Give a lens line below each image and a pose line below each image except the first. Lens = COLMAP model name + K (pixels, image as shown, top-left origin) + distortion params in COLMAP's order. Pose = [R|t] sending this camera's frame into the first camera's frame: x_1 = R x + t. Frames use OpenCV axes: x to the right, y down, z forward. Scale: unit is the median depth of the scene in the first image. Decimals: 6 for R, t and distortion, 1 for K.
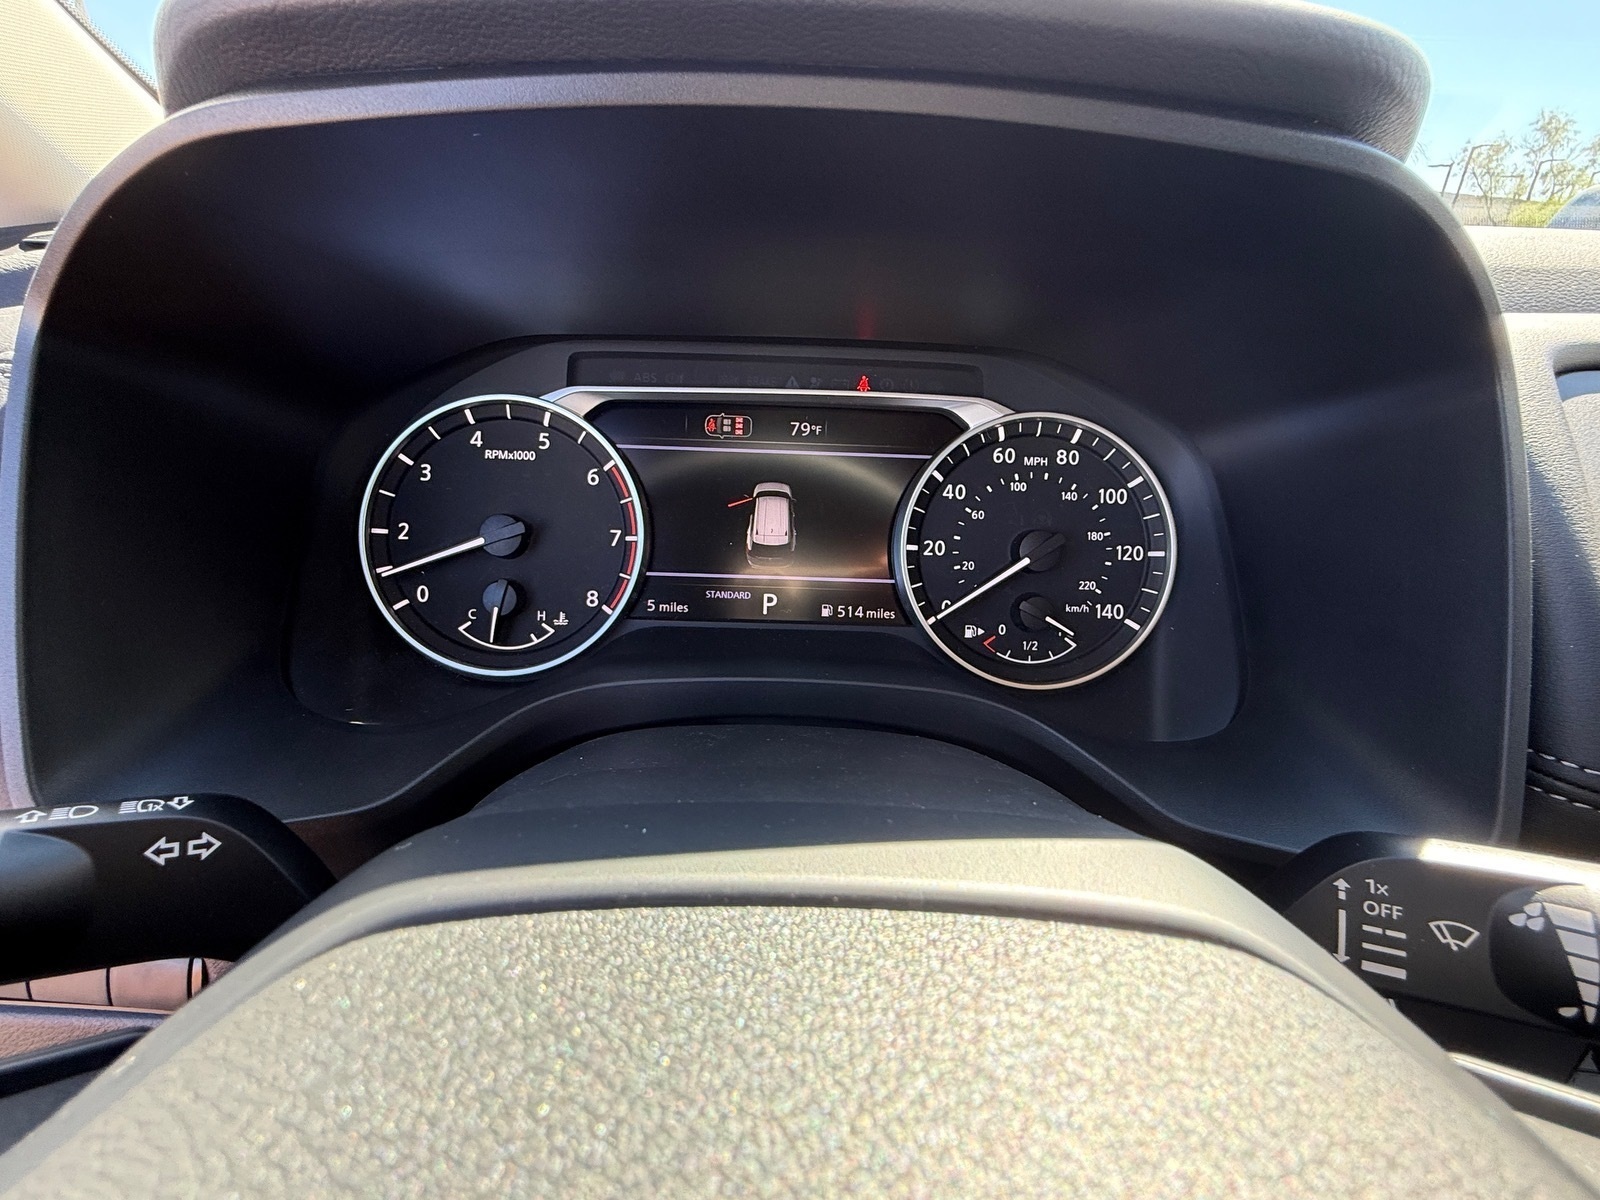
lens RADIAL K [[731.7, 0, 804.1], [0, 731.7, 616.3], [0, 0, 1]] dist [0.004283, -0.000920]
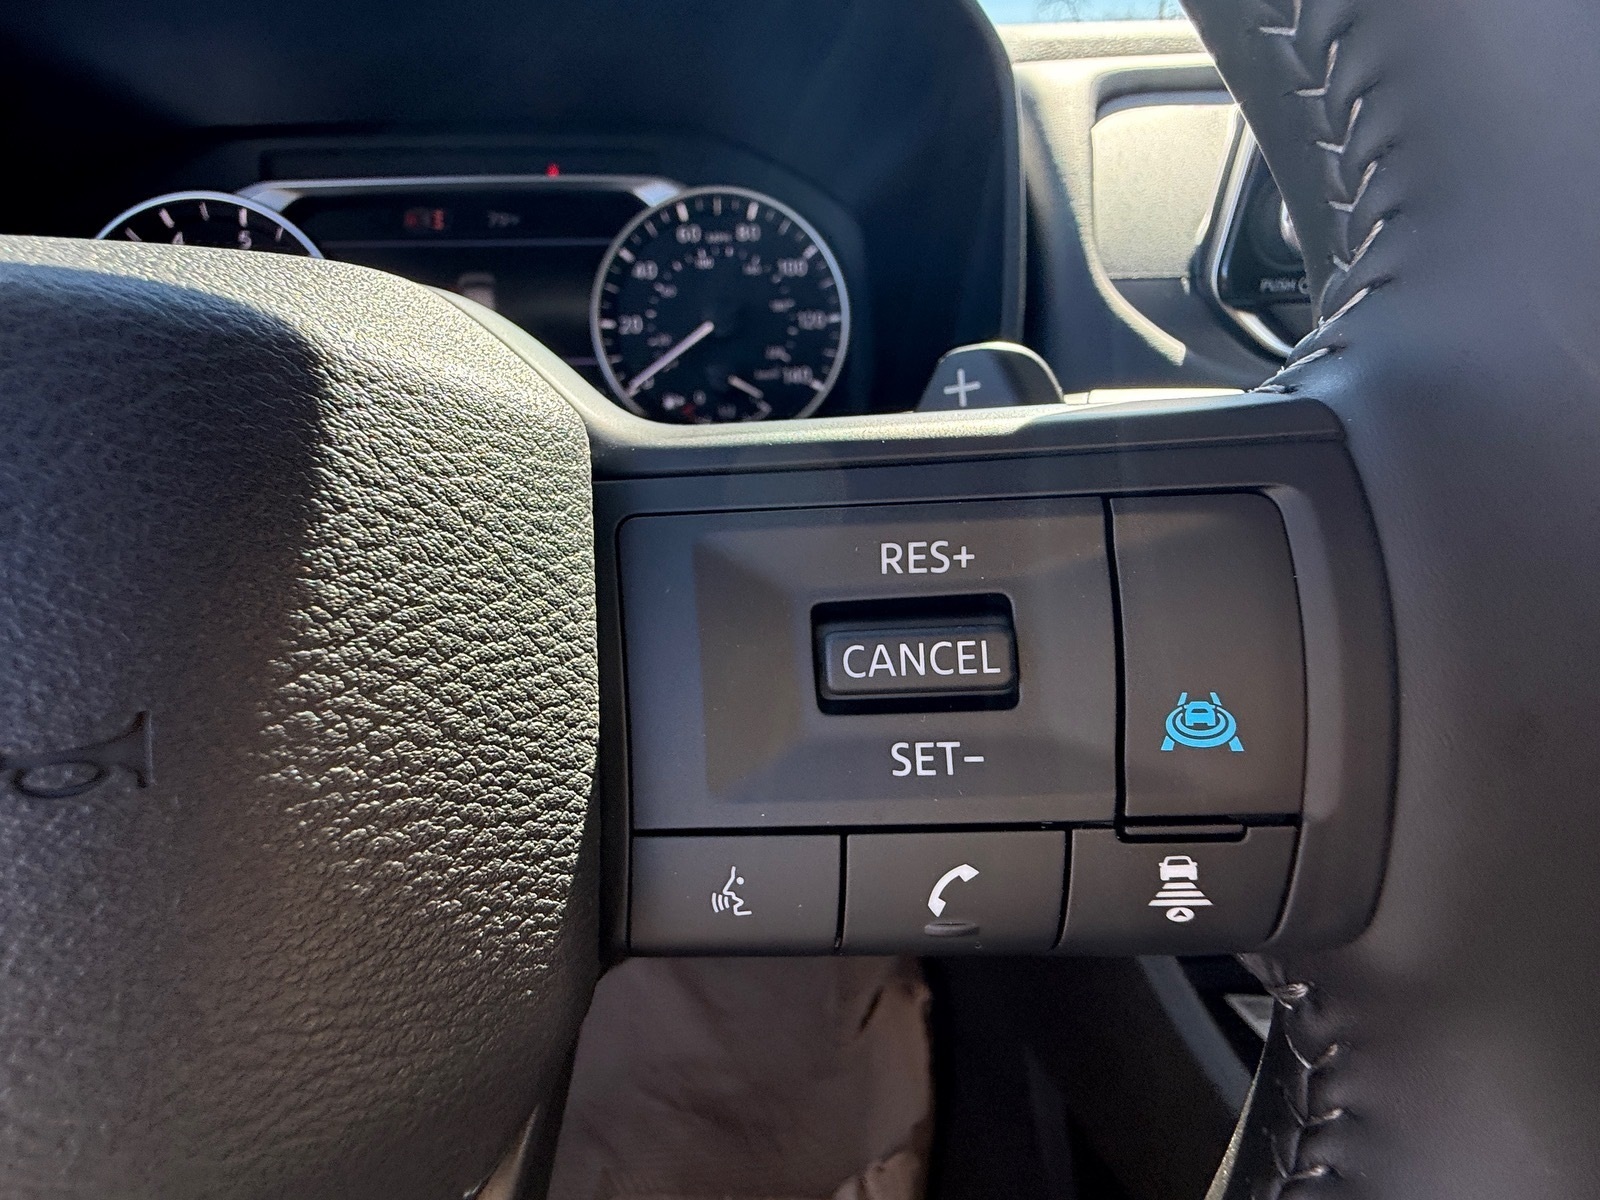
lens RADIAL K [[731.7, 0, 784.9], [0, 731.7, 602.4], [0, 0, 1]] dist [0.004283, -0.000920]
pose [[0.996574, -0.072322, 0.040135, 0.334816], [0.069940, 0.995872, 0.057864, 0.270061], [-0.044154, -0.054859, 0.997517, -0.110963]]
